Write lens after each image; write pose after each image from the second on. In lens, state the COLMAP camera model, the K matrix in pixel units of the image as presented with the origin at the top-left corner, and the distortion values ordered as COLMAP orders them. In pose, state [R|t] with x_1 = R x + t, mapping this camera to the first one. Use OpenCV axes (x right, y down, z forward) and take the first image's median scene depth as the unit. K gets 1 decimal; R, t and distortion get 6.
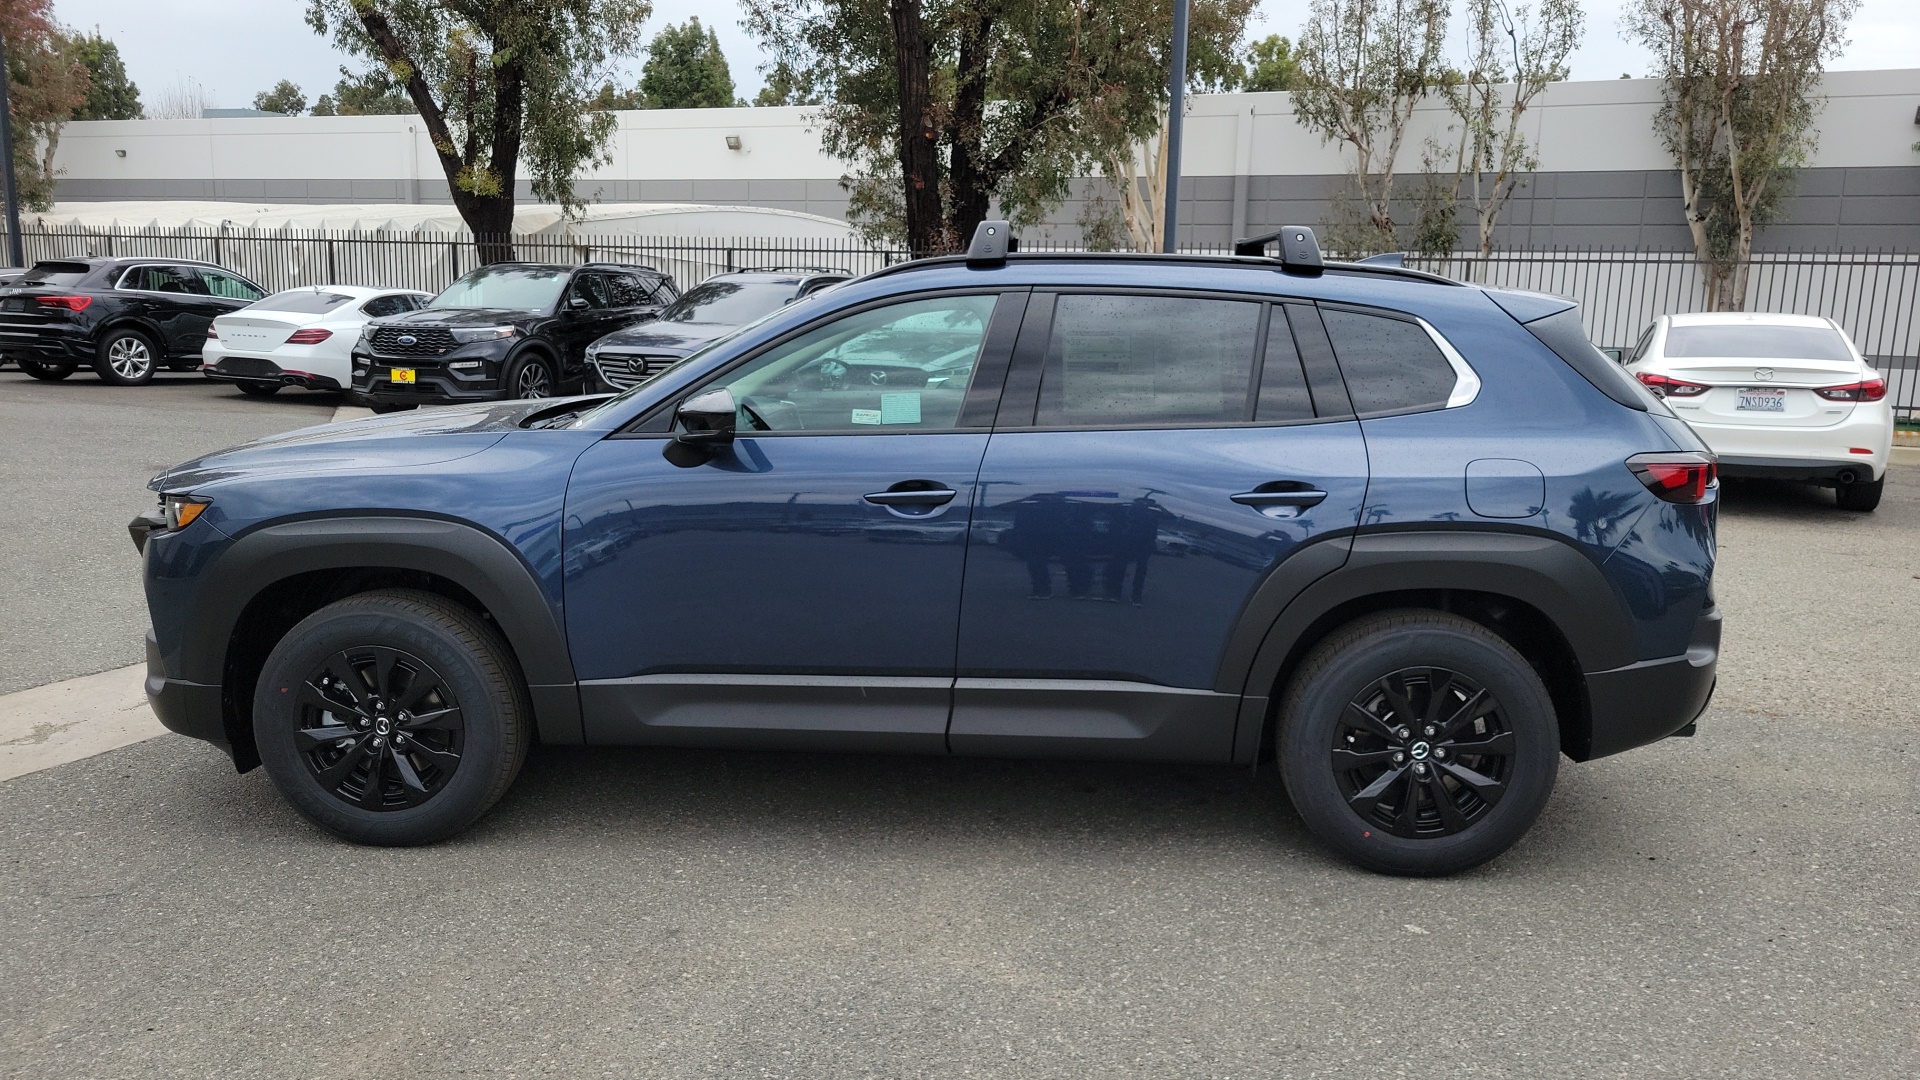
lens RADIAL K [[1442.5, 0, 965.3], [0, 1442.5, 542.7], [0, 0, 1]] dist [0.034402, -0.000338]
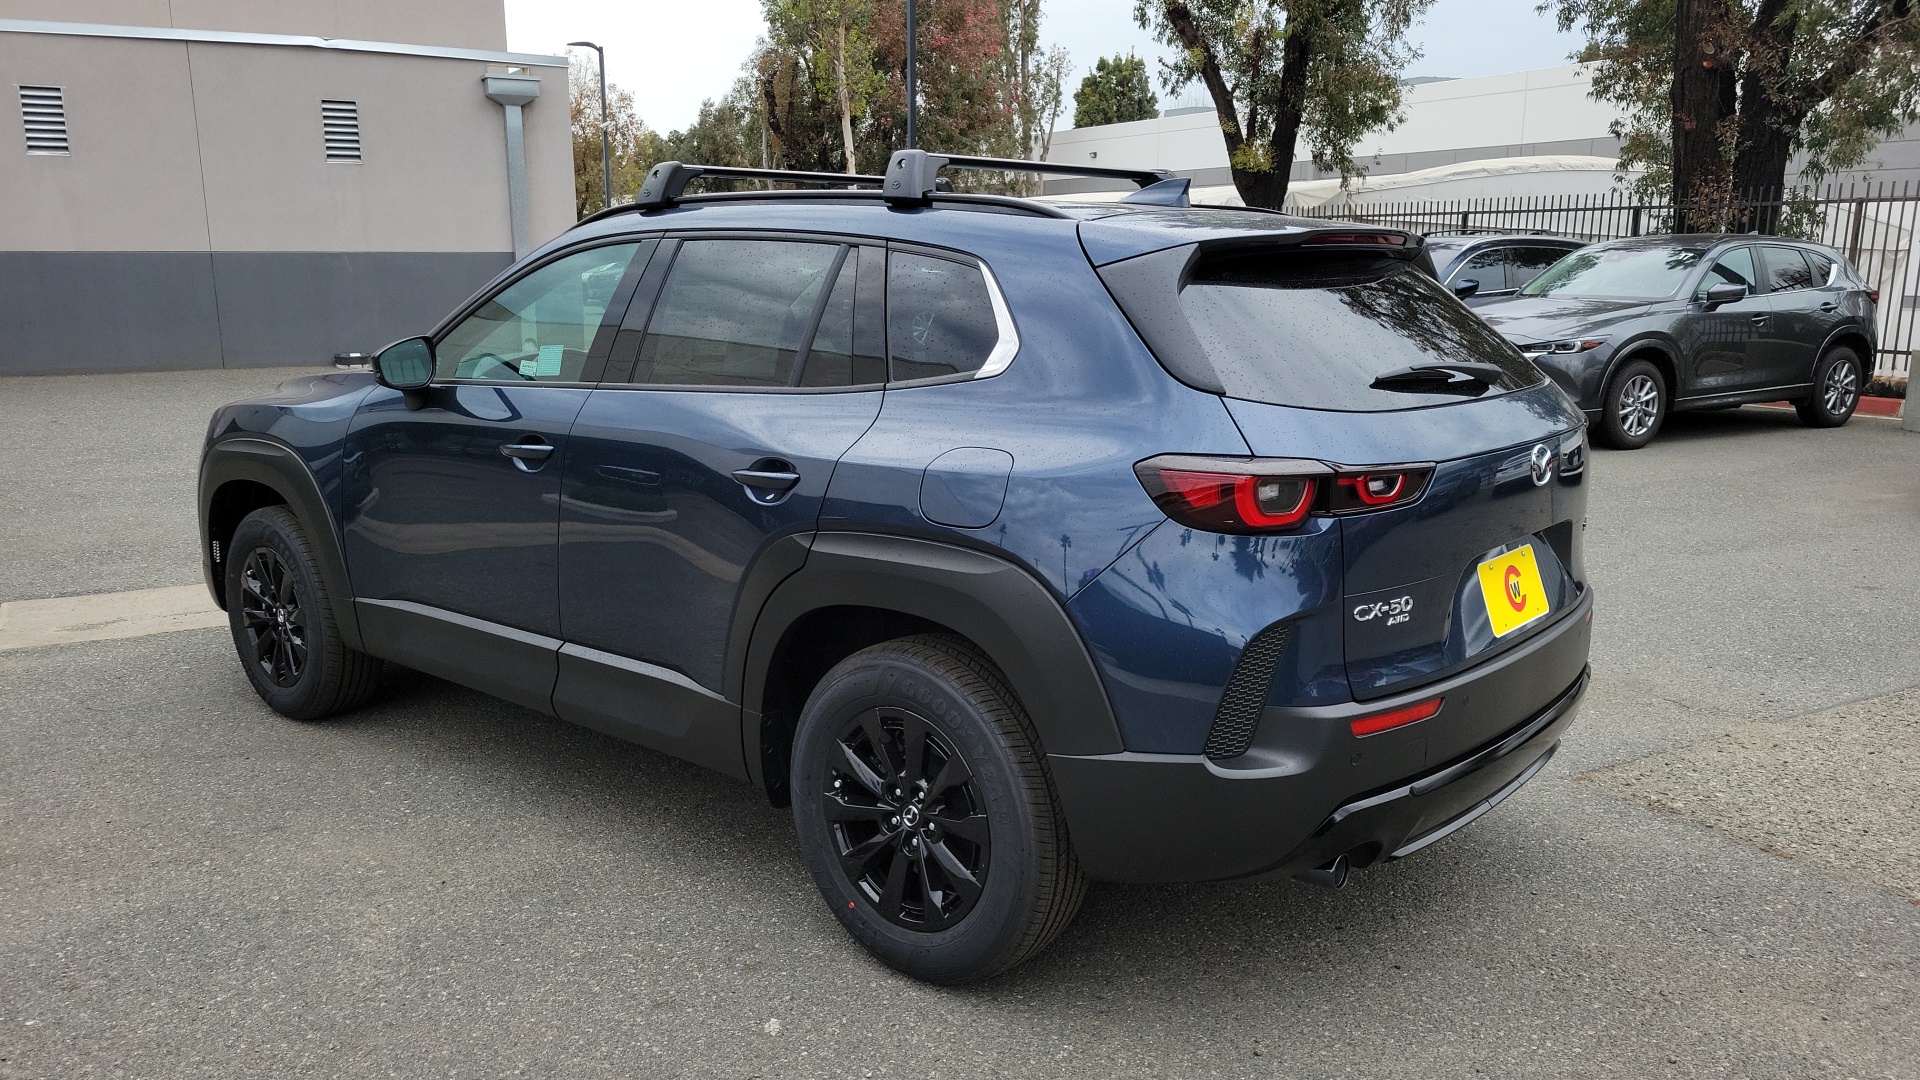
lens RADIAL K [[1428.9, 0, 962.2], [0, 1428.9, 544.0], [0, 0, 1]] dist [0.037175, -0.004516]
pose [[0.795655, 0.100406, -0.597371, 0.144973], [-0.089652, 0.994825, 0.047801, -0.007714], [0.599079, 0.015522, 0.800539, 0.073766]]
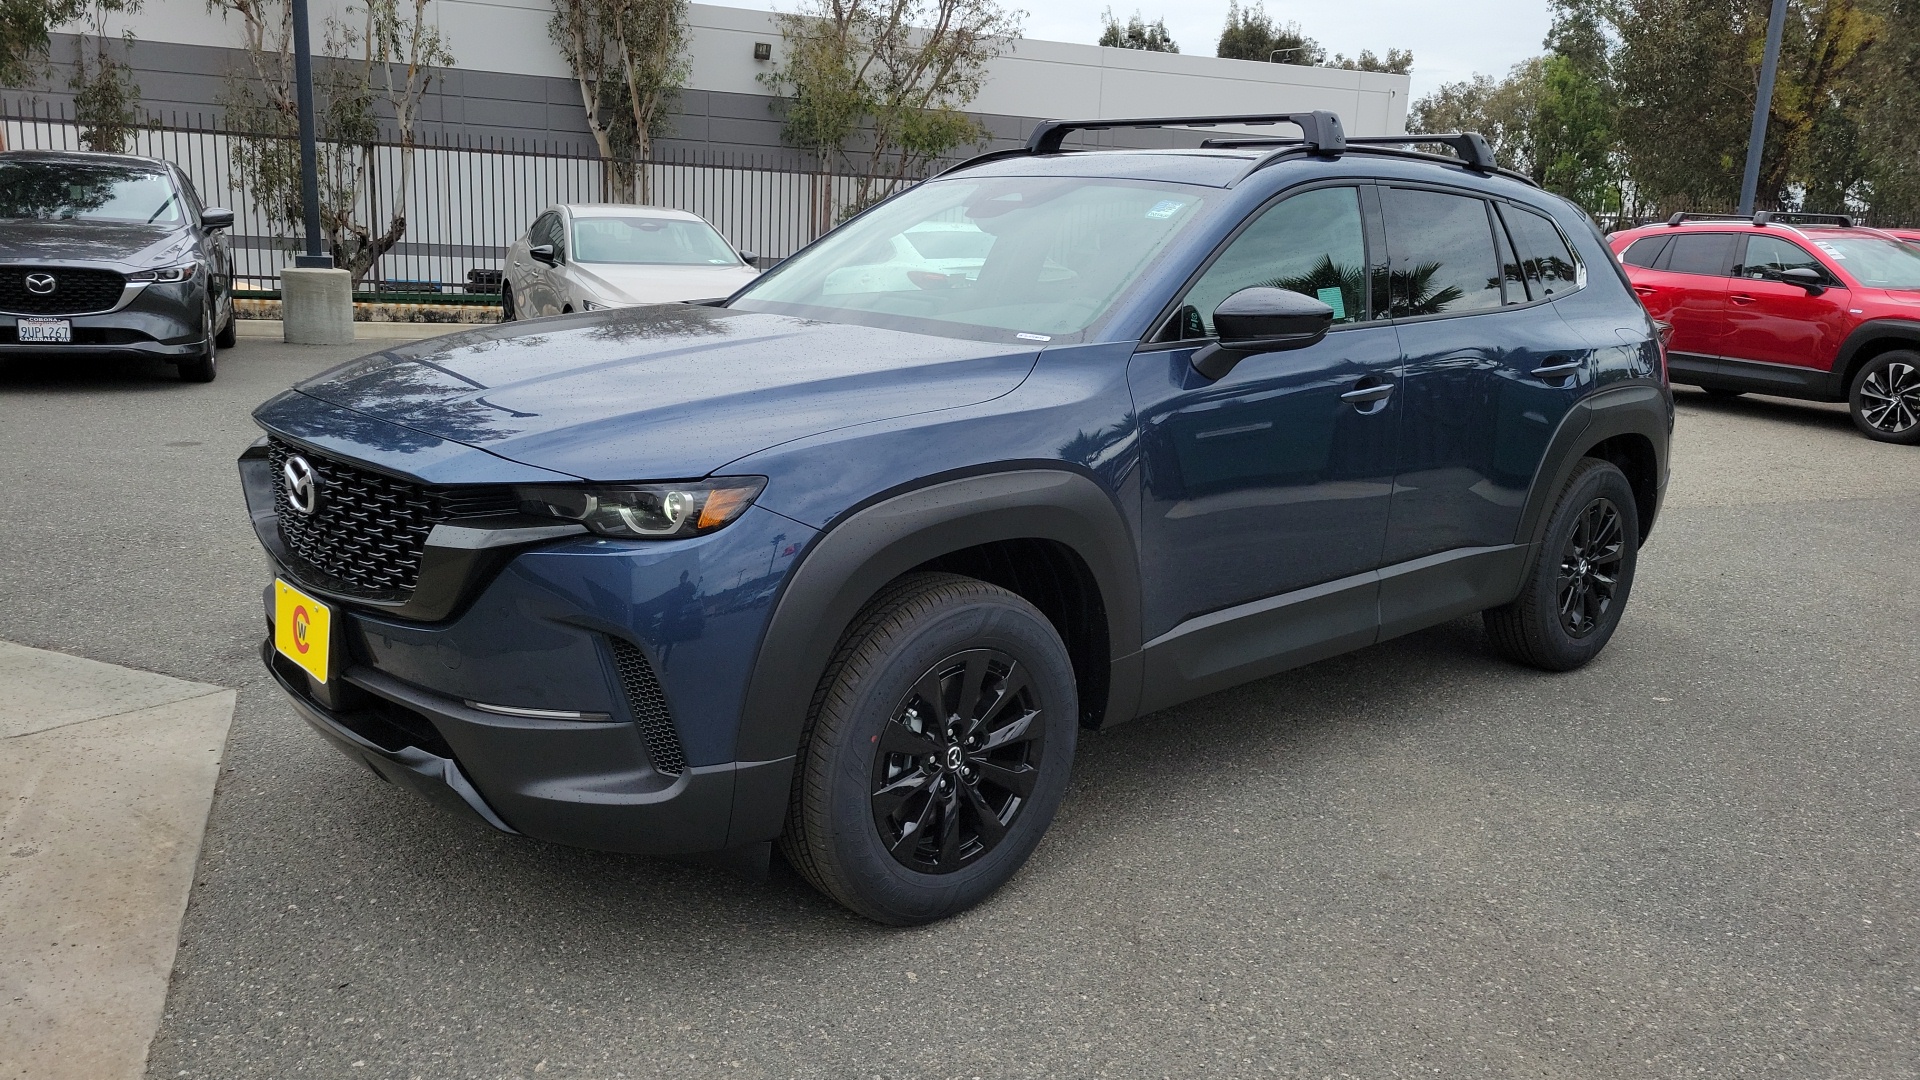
lens RADIAL K [[1442.5, 0, 965.3], [0, 1442.5, 542.7], [0, 0, 1]] dist [0.034402, -0.000338]
pose [[0.696340, -0.143719, 0.703176, -0.173189], [0.097152, 0.989603, 0.106054, -0.011418], [-0.711107, -0.005535, 0.703062, 0.092674]]
